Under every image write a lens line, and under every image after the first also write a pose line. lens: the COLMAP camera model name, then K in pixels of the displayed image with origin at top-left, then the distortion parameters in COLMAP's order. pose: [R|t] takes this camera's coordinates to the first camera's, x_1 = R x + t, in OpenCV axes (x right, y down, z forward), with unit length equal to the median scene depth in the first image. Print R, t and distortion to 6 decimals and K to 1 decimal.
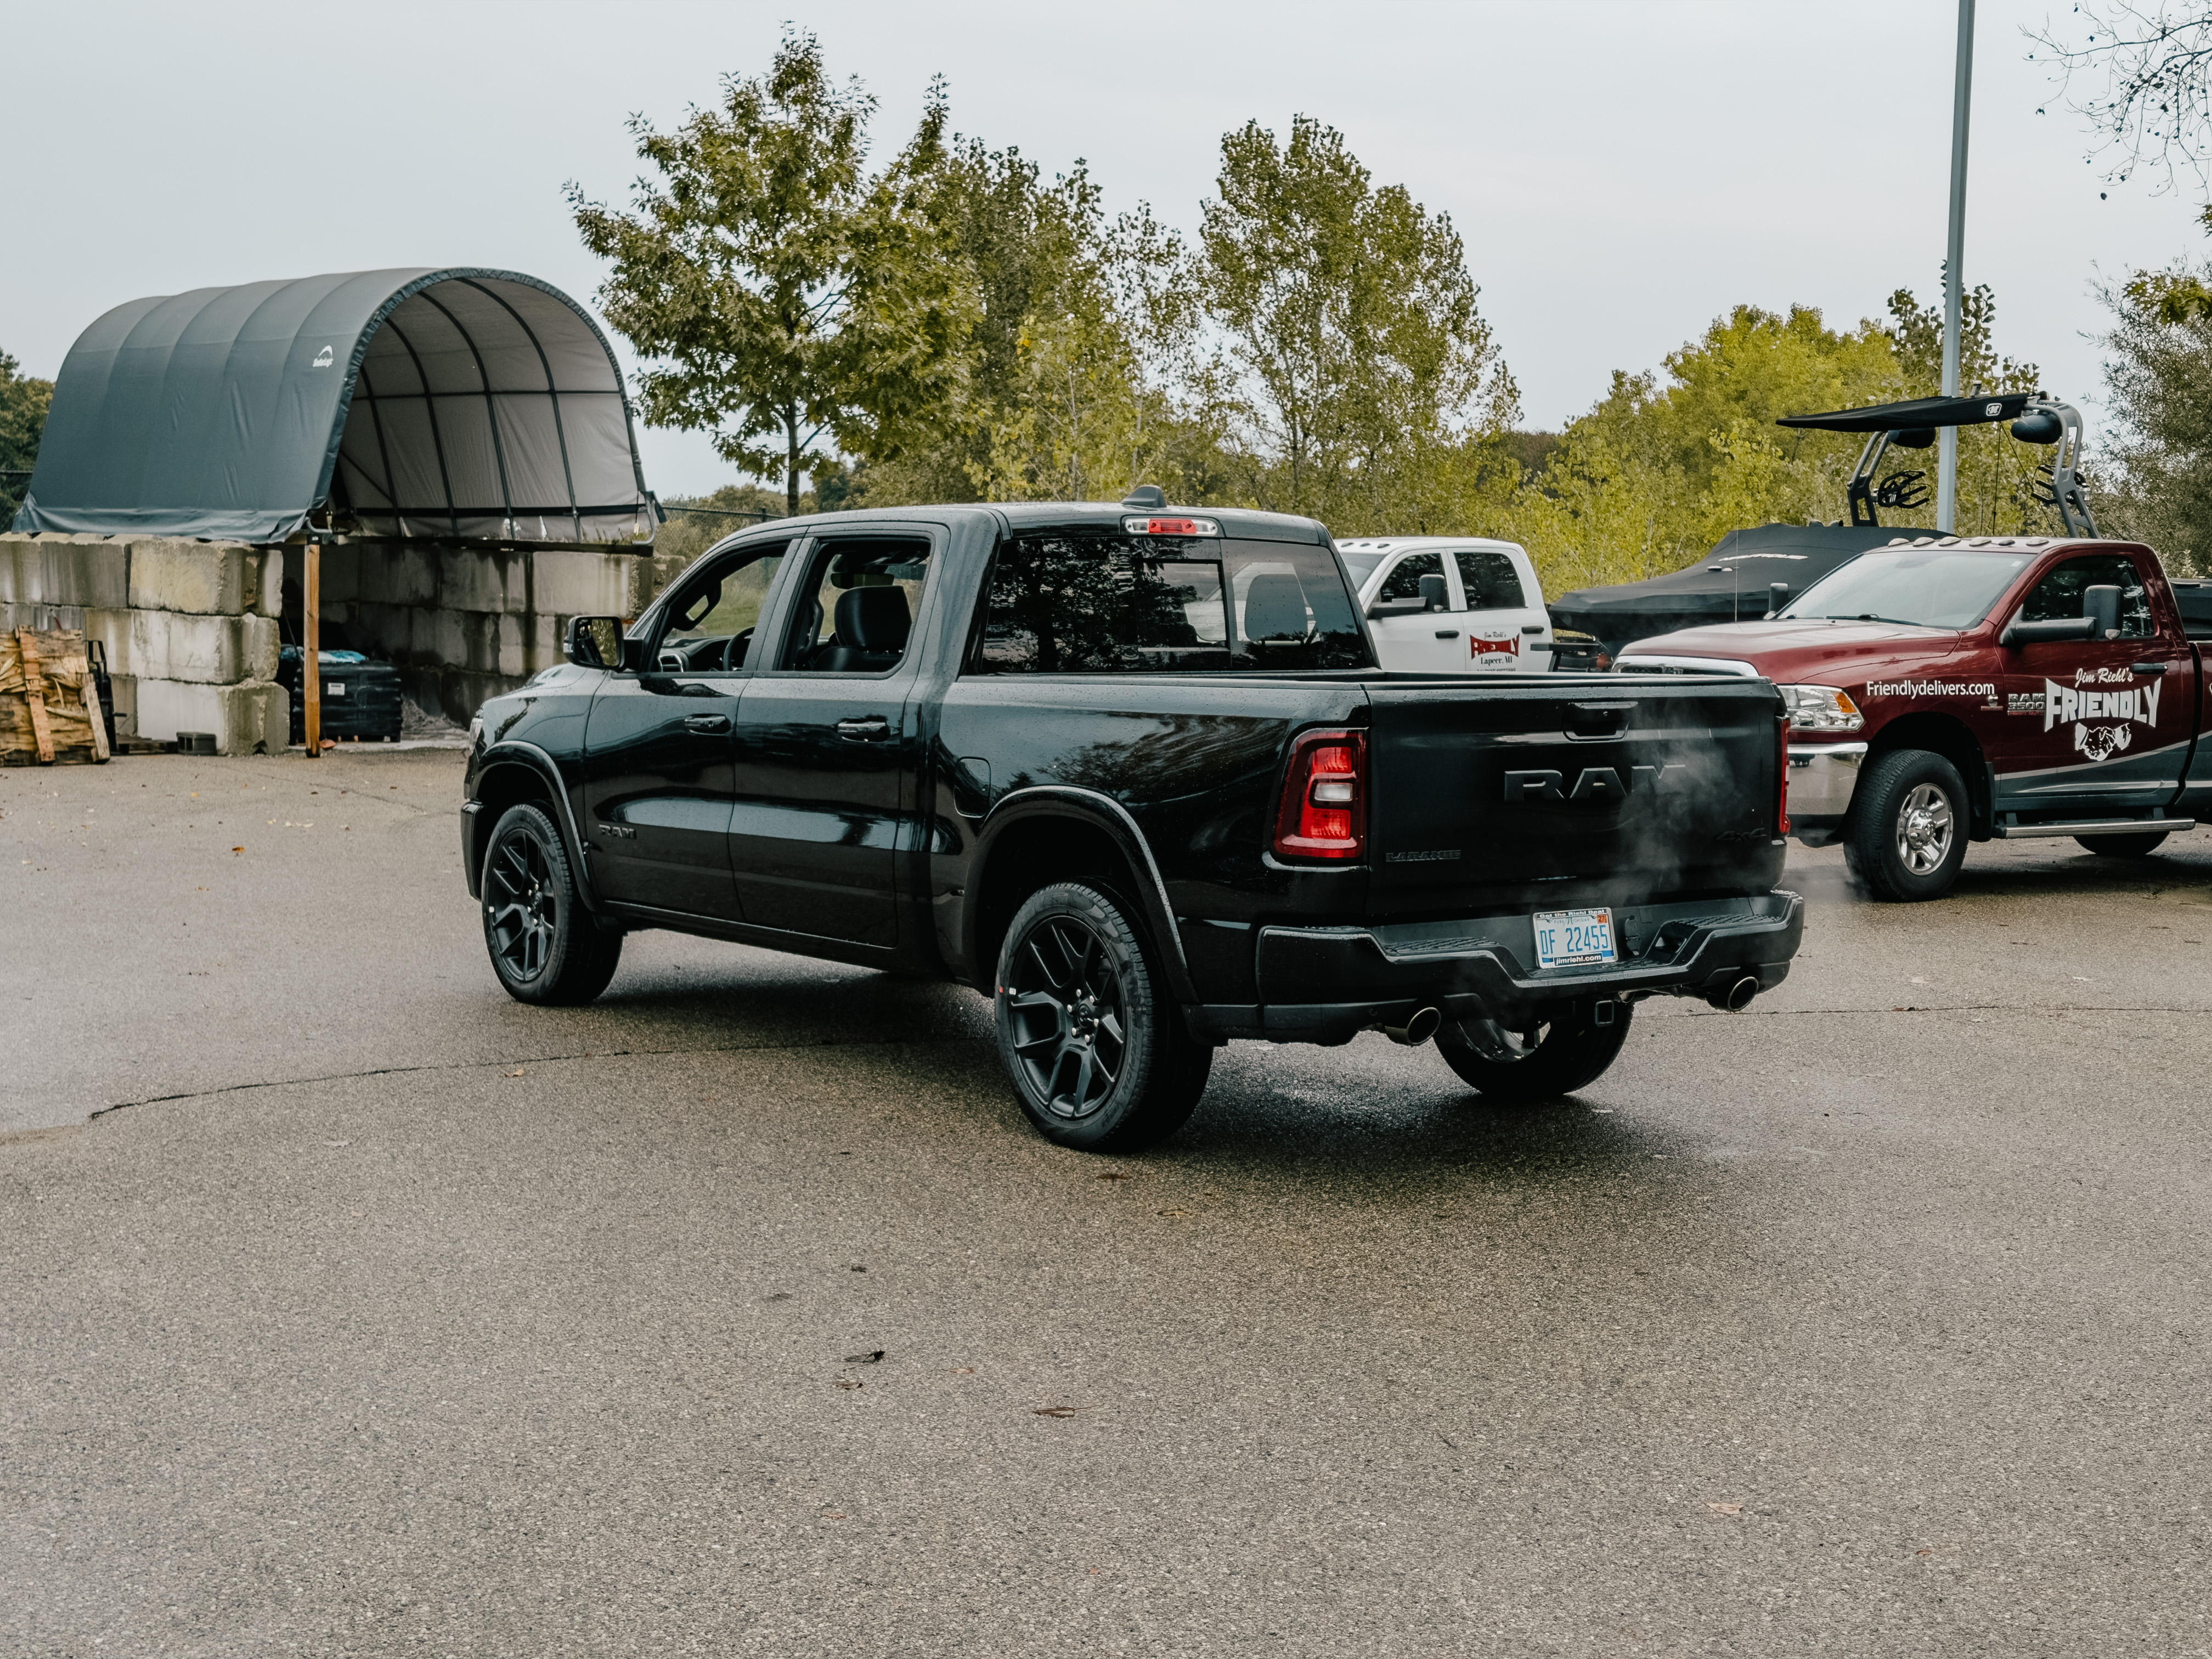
lens RADIAL K [[3039.5, 0, 1106.0], [0, 3039.5, 829.5], [0, 0, 1]] dist [-0.265288, 1.494538]
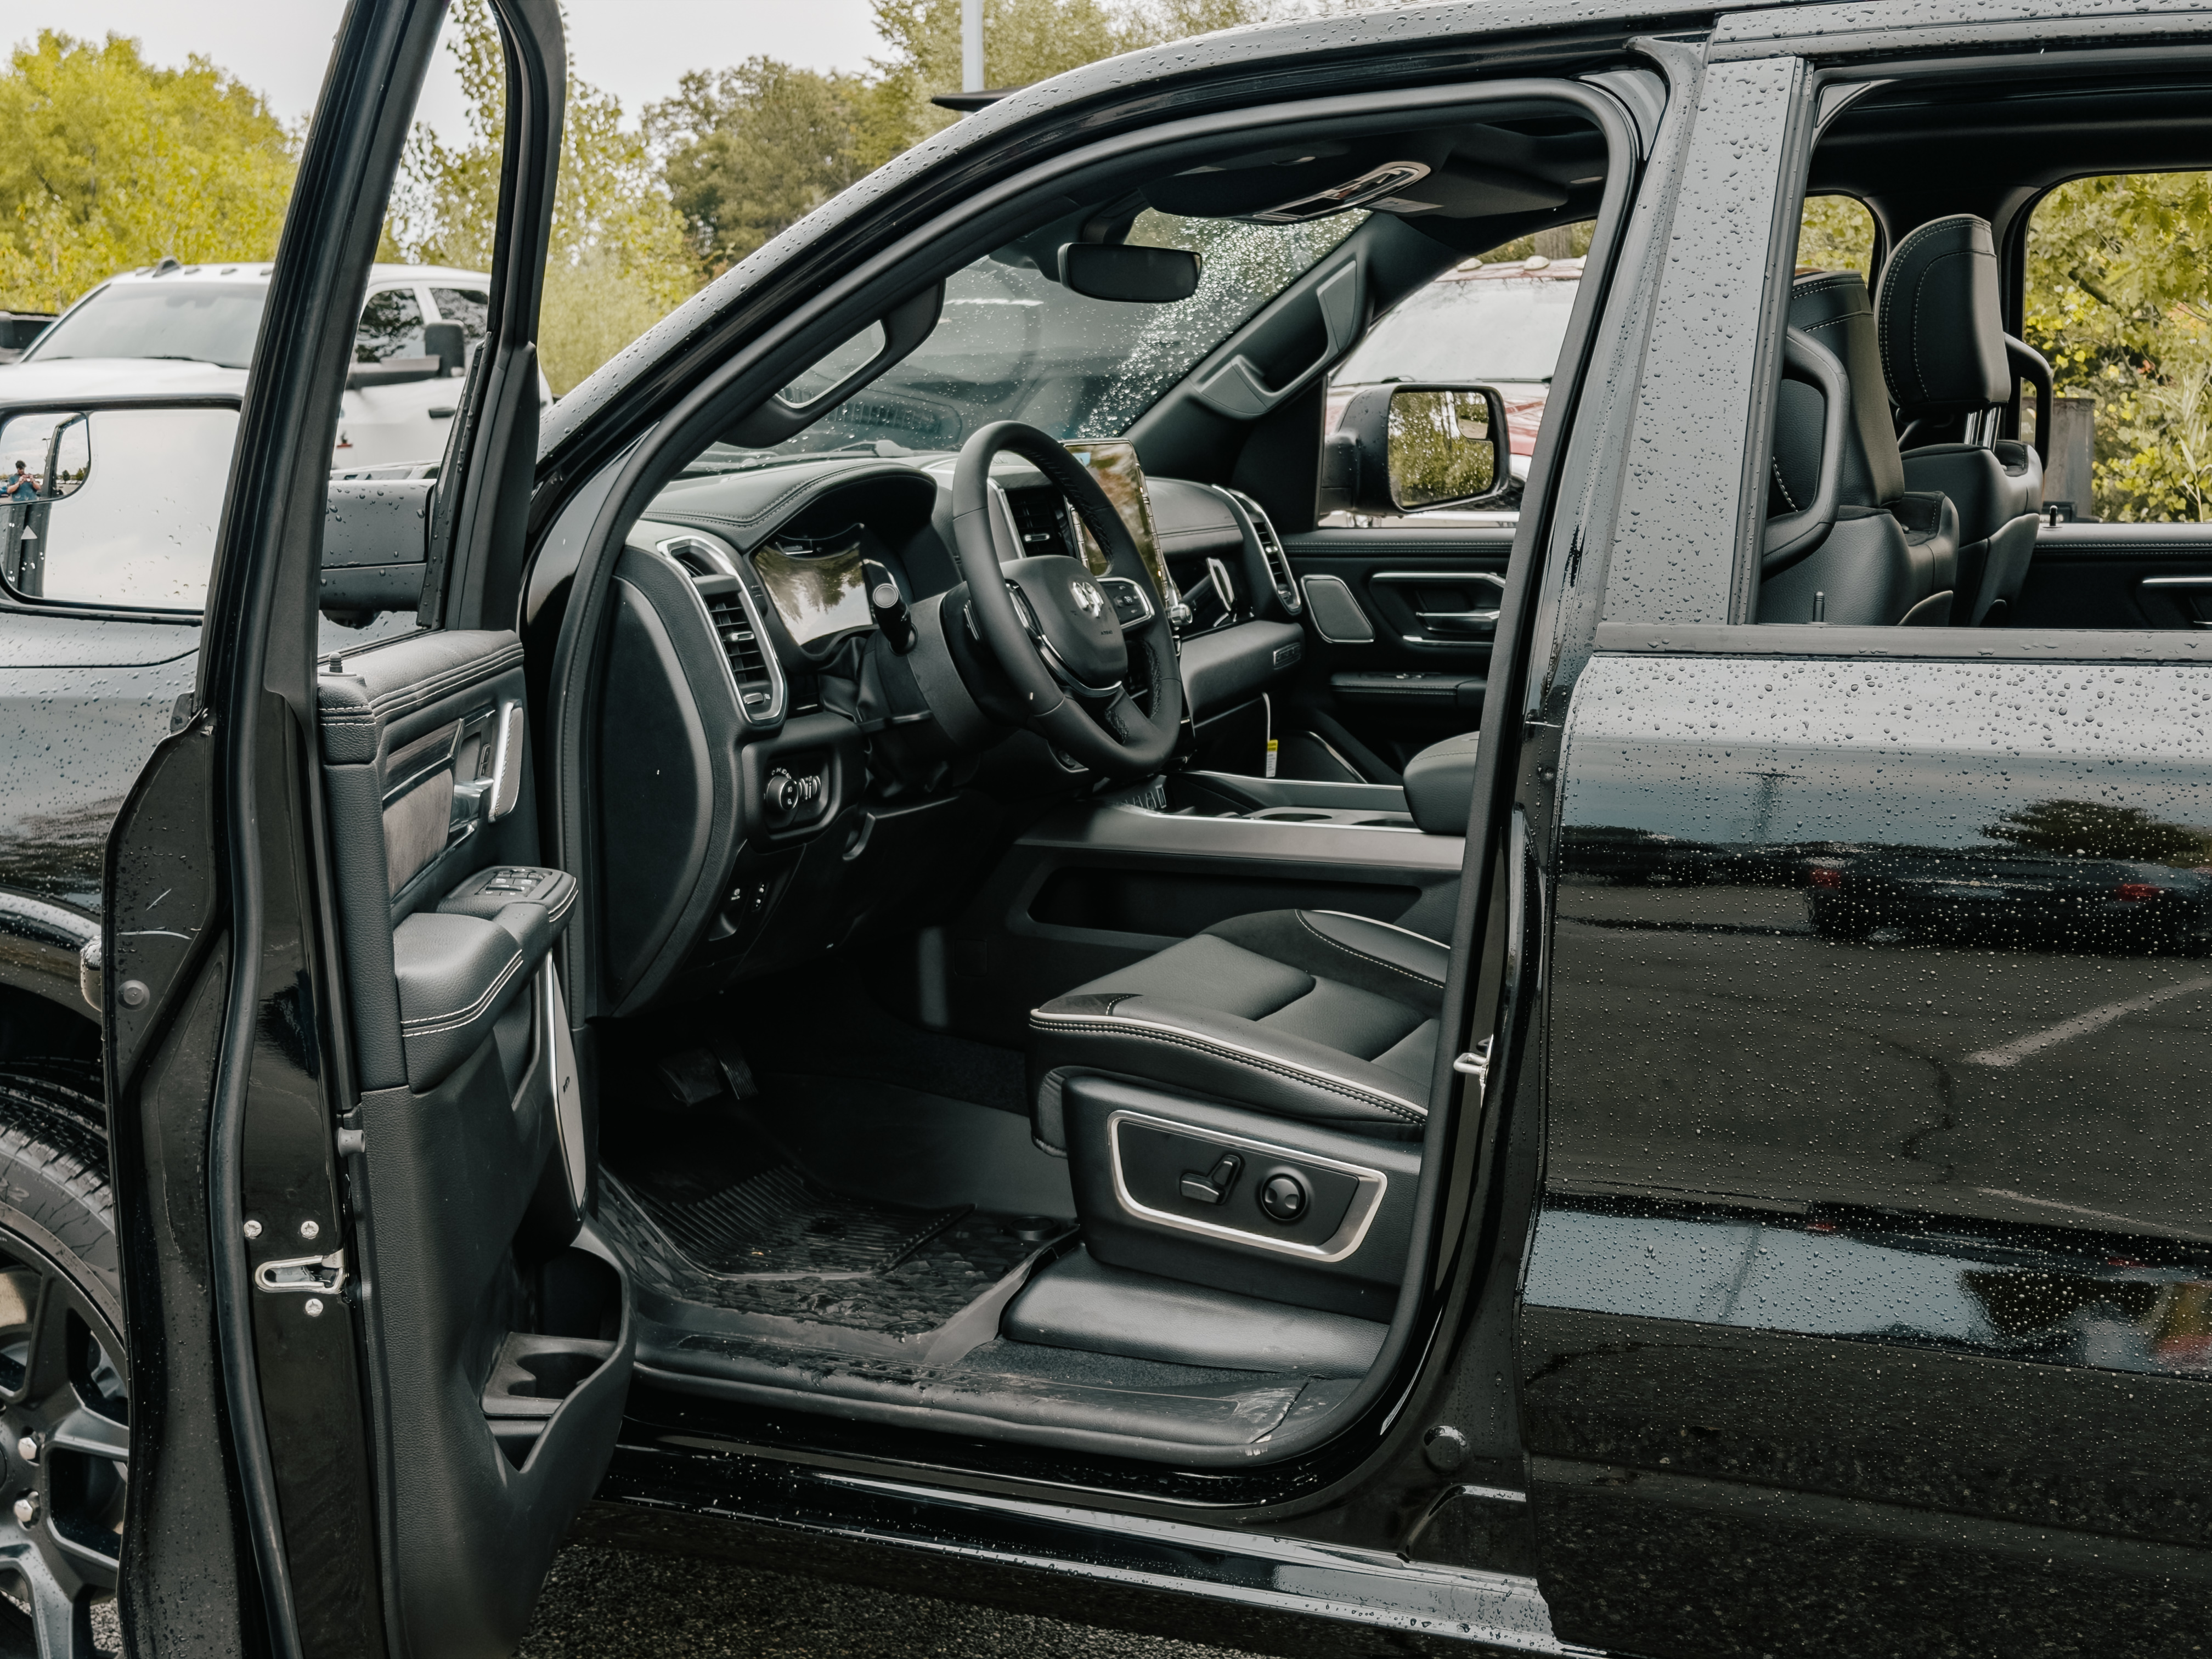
lens RADIAL K [[3111.0, 0, 1106.0], [0, 3111.0, 829.5], [0, 0, 1]] dist [-0.079860, 0.688880]
pose [[0.856889, -0.076454, 0.509800, -0.096141], [0.039683, 0.995789, 0.082637, -0.018669], [-0.513971, -0.050580, 0.856315, 0.262735]]
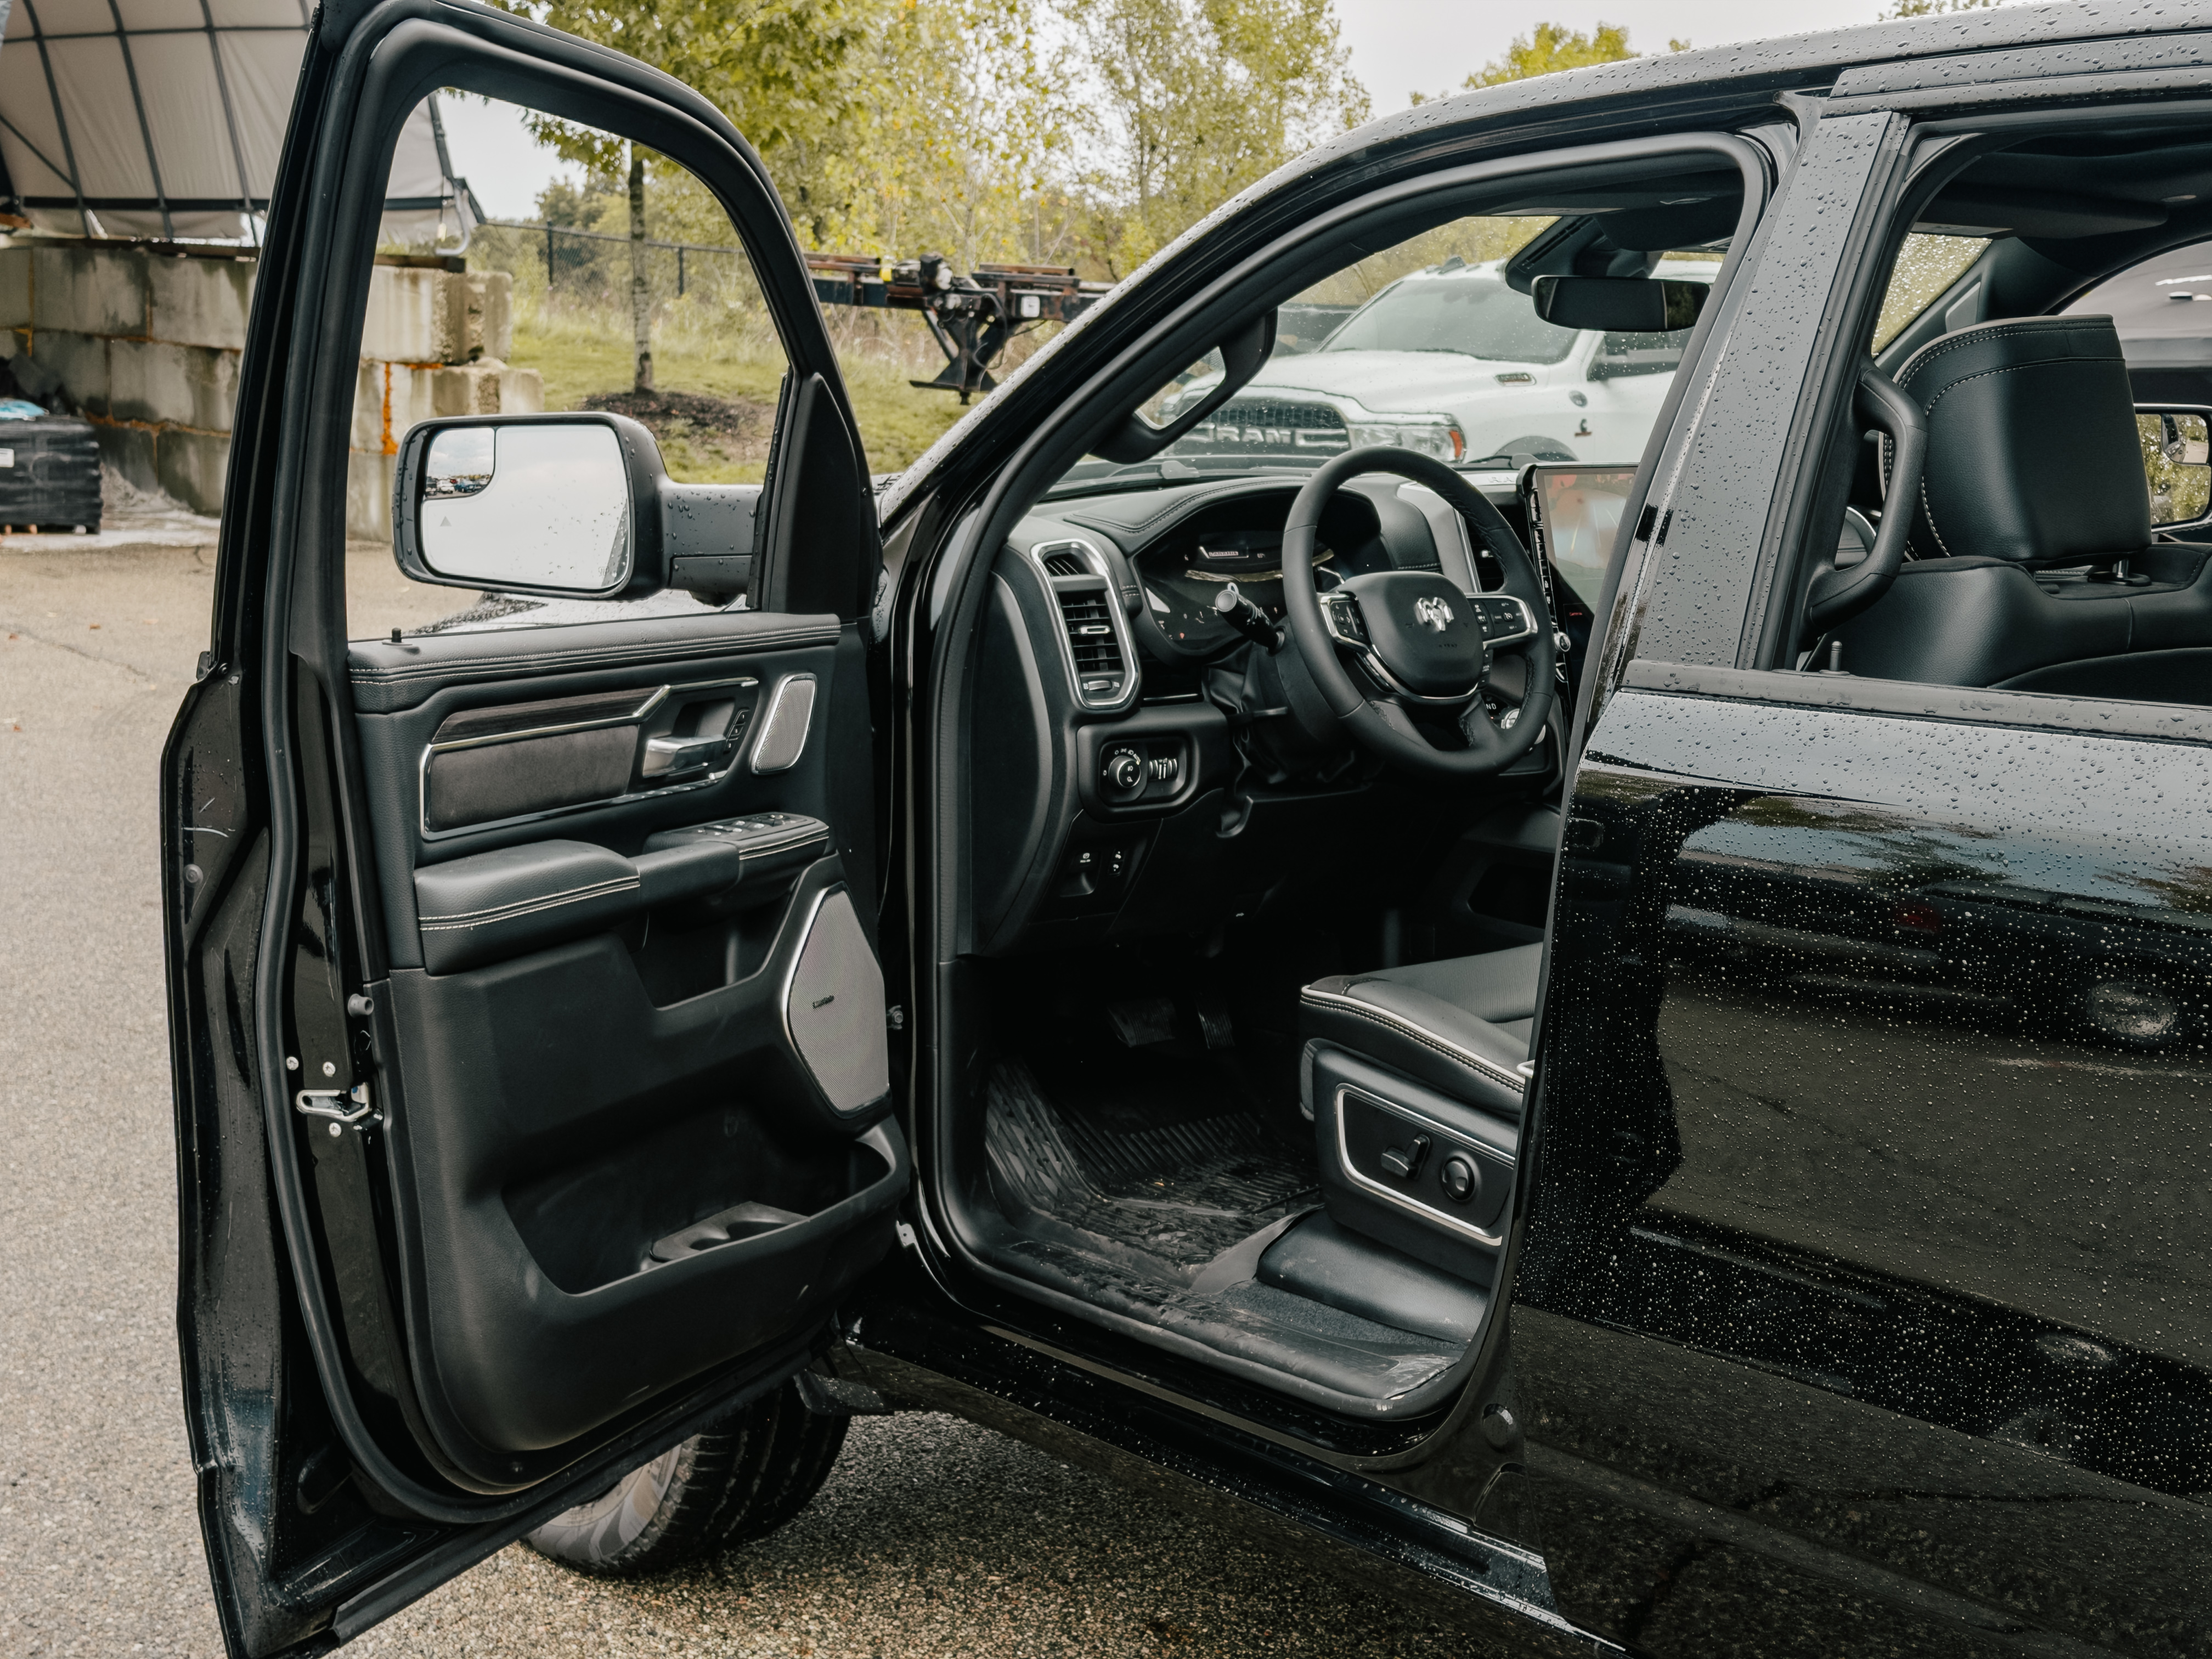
lens RADIAL K [[3112.4, 0, 1098.0], [0, 3112.4, 857.4], [0, 0, 1]] dist [-0.086015, 0.611866]
pose [[0.996650, -0.002706, 0.081738, -0.057777], [-0.004712, 0.995893, 0.090419, -0.019156], [-0.081647, -0.090501, 0.992544, 0.237583]]
